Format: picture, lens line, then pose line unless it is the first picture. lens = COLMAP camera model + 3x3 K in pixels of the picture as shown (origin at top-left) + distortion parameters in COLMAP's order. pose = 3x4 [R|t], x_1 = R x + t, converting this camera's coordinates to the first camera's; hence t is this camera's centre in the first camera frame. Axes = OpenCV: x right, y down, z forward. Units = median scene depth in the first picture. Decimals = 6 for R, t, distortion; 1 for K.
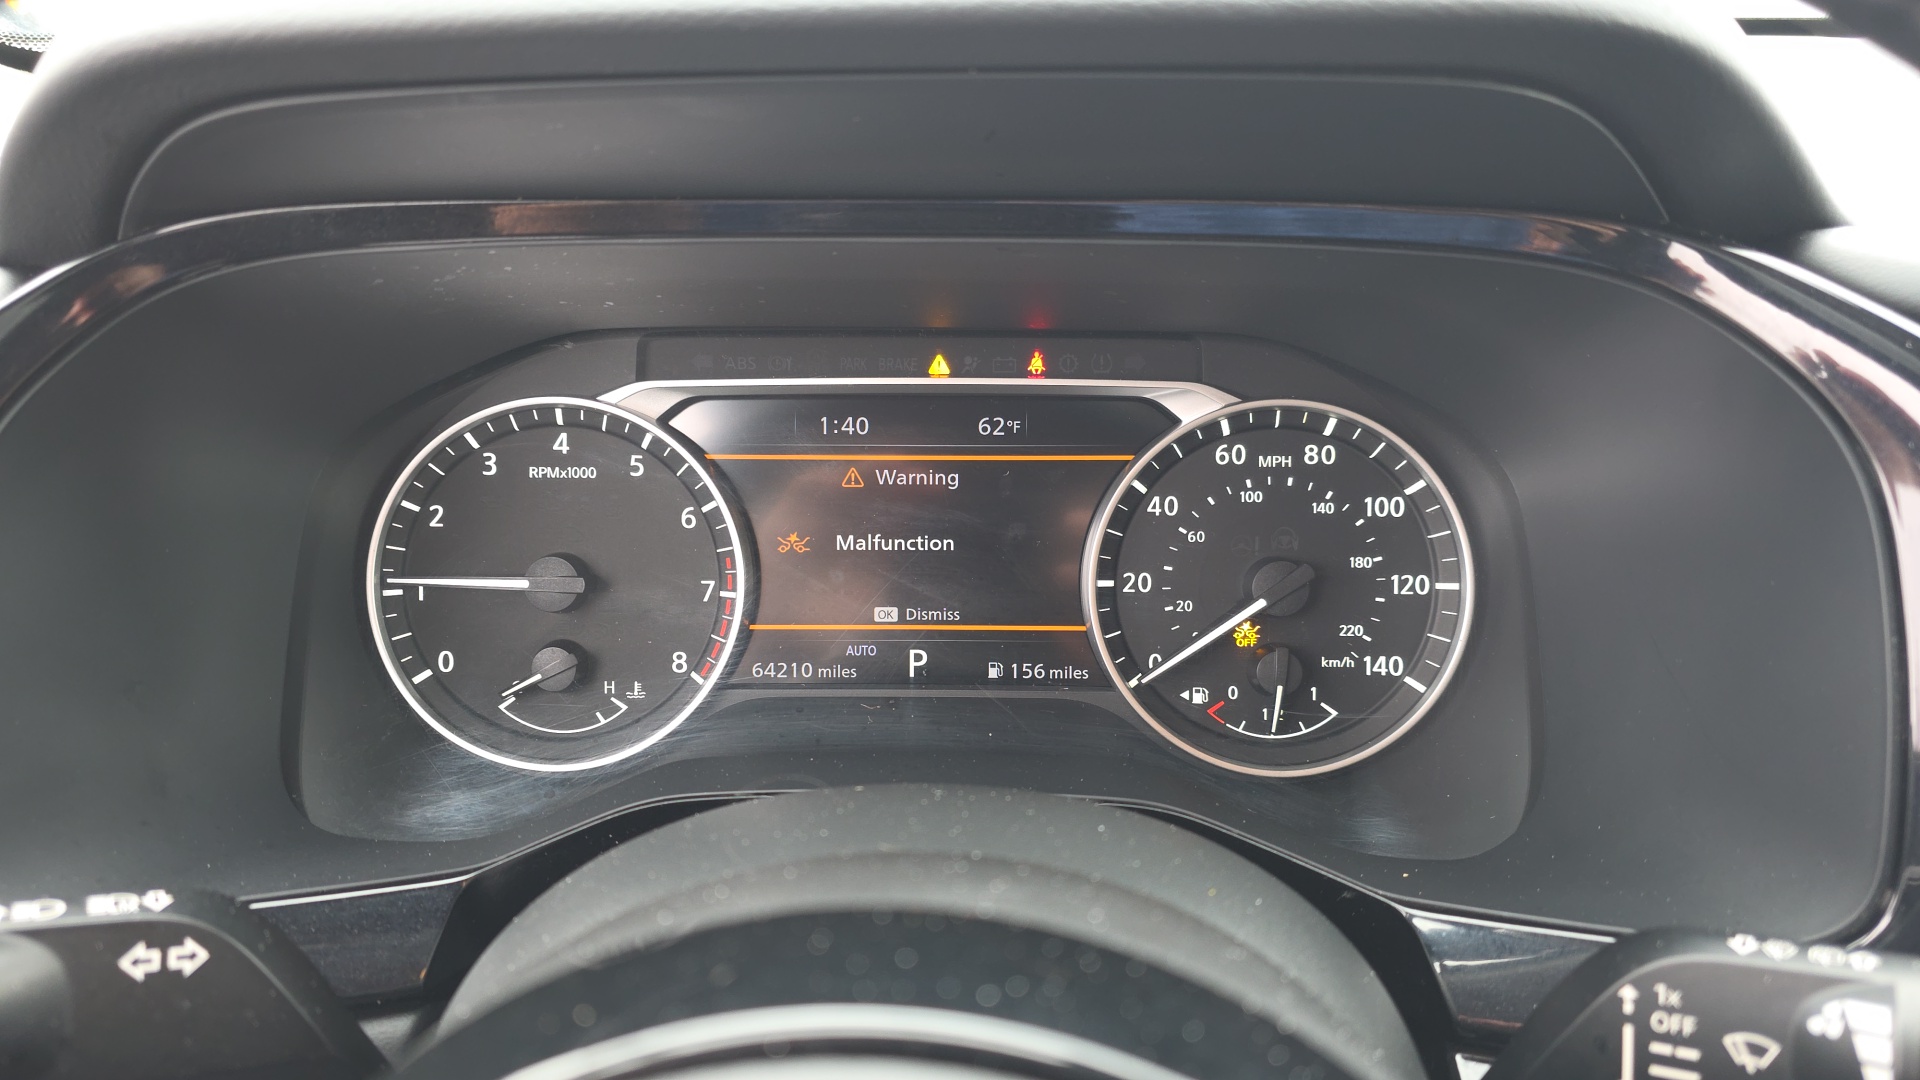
lens RADIAL K [[1274.6, 0, 943.7], [0, 1274.6, 534.9], [0, 0, 1]] dist [0.036797, -0.042298]
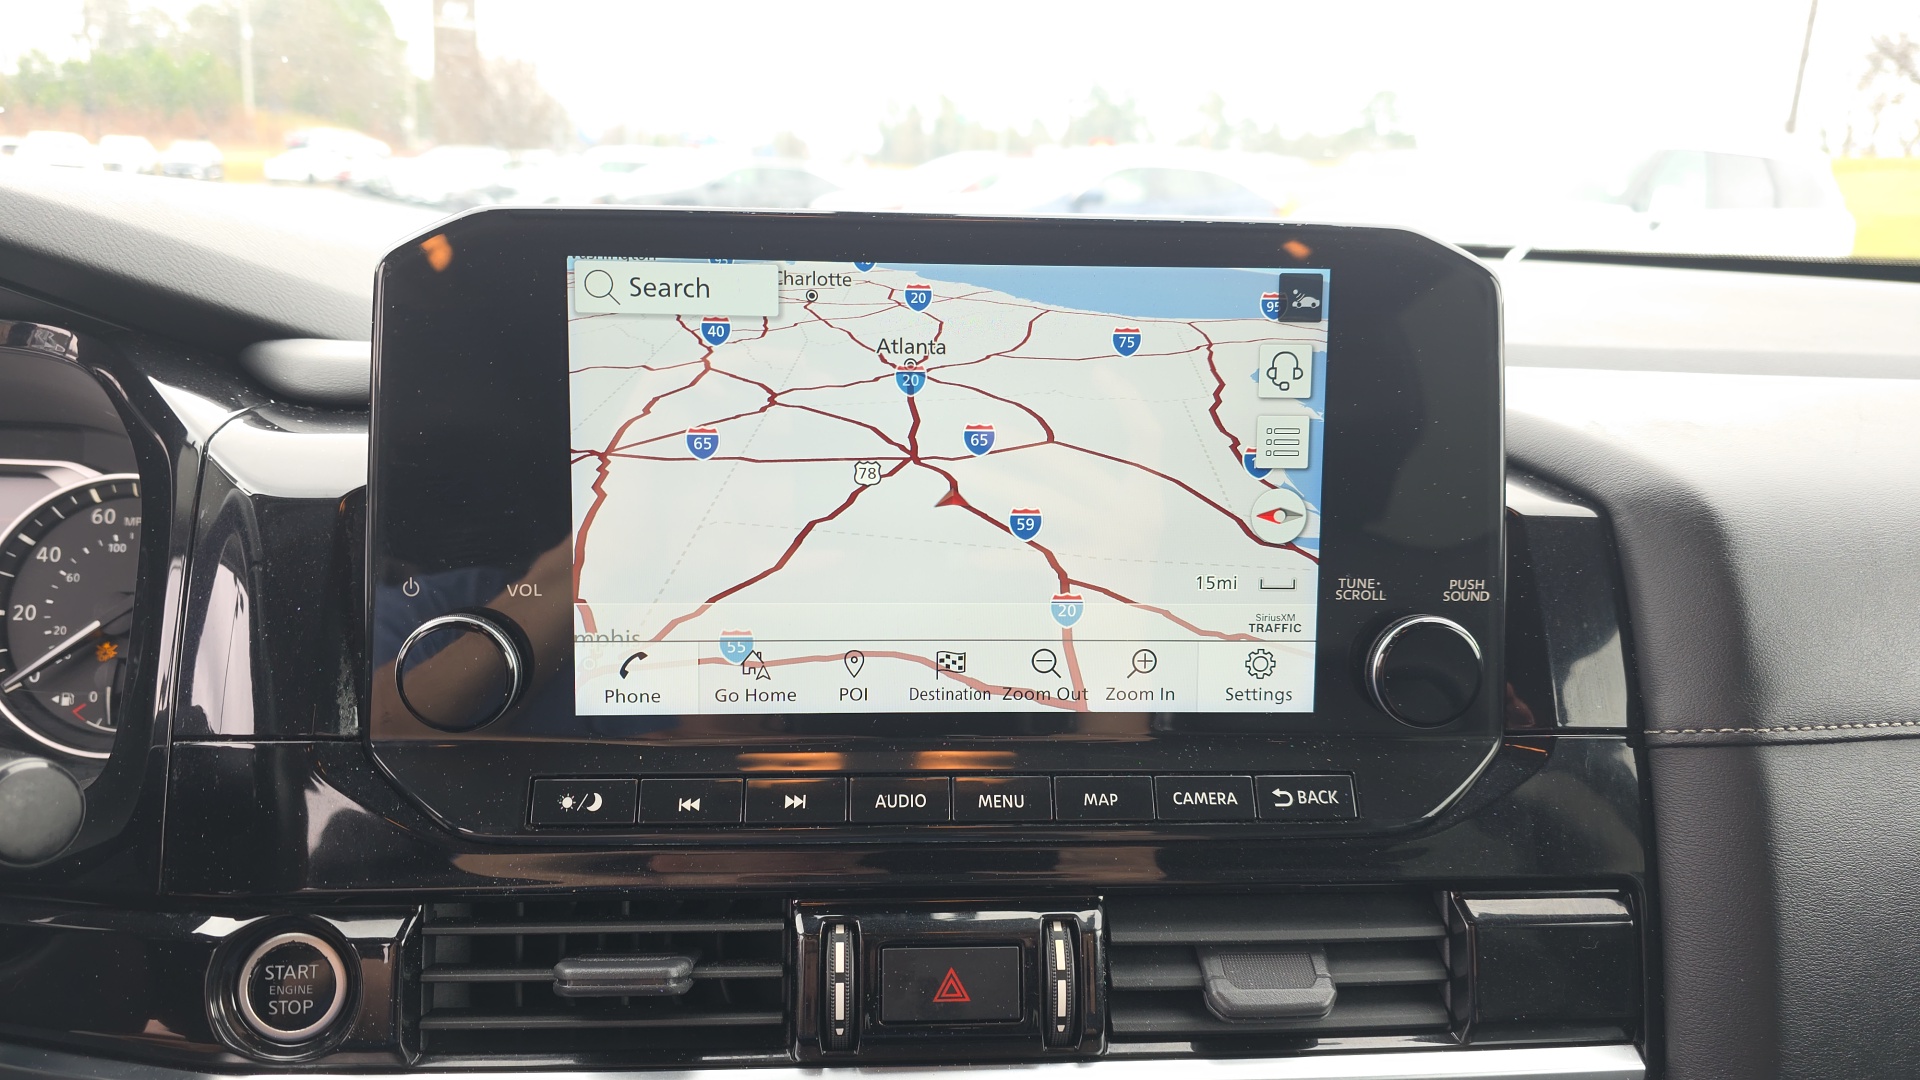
lens RADIAL K [[1349.3, 0, 949.9], [0, 1349.3, 549.4], [0, 0, 1]] dist [0.081364, -0.125351]
pose [[0.996328, 0.002913, 0.085568, 0.982571], [0.009931, 0.988744, -0.149291, 0.192515], [-0.085040, 0.149592, 0.985084, -0.470562]]
